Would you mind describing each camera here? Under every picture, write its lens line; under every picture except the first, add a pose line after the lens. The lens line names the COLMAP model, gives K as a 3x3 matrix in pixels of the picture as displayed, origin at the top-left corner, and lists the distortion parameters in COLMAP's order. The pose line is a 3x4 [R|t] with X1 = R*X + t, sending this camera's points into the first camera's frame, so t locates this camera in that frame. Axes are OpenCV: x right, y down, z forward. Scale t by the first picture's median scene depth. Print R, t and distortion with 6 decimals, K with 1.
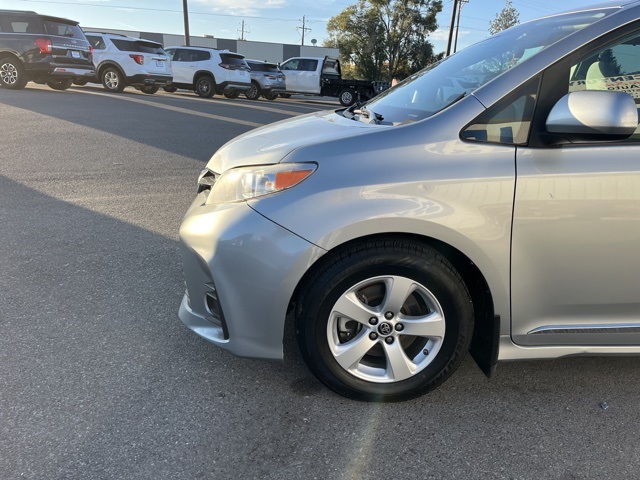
lens RADIAL K [[494.1, 0, 312.8], [0, 494.1, 236.8], [0, 0, 1]] dist [0.025531, -0.007394]
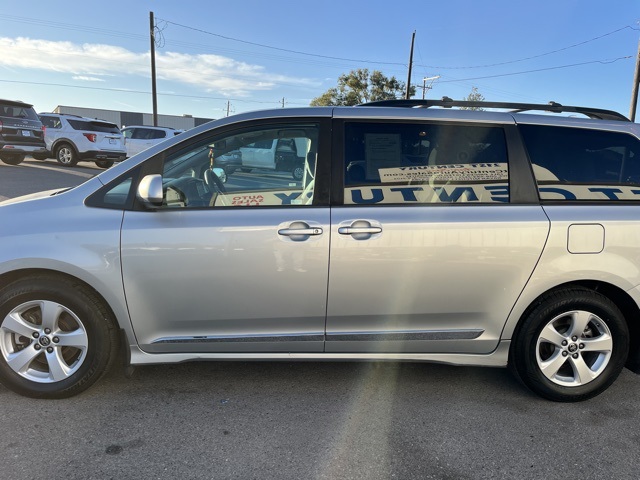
lens RADIAL K [[490.8, 0, 323.4], [0, 490.8, 238.8], [0, 0, 1]] dist [0.076898, -0.111820]
pose [[0.999367, 0.000913, 0.035560, 0.132098], [0.004028, 0.990337, -0.138624, 0.015090], [-0.035343, 0.138679, 0.989706, -0.065308]]
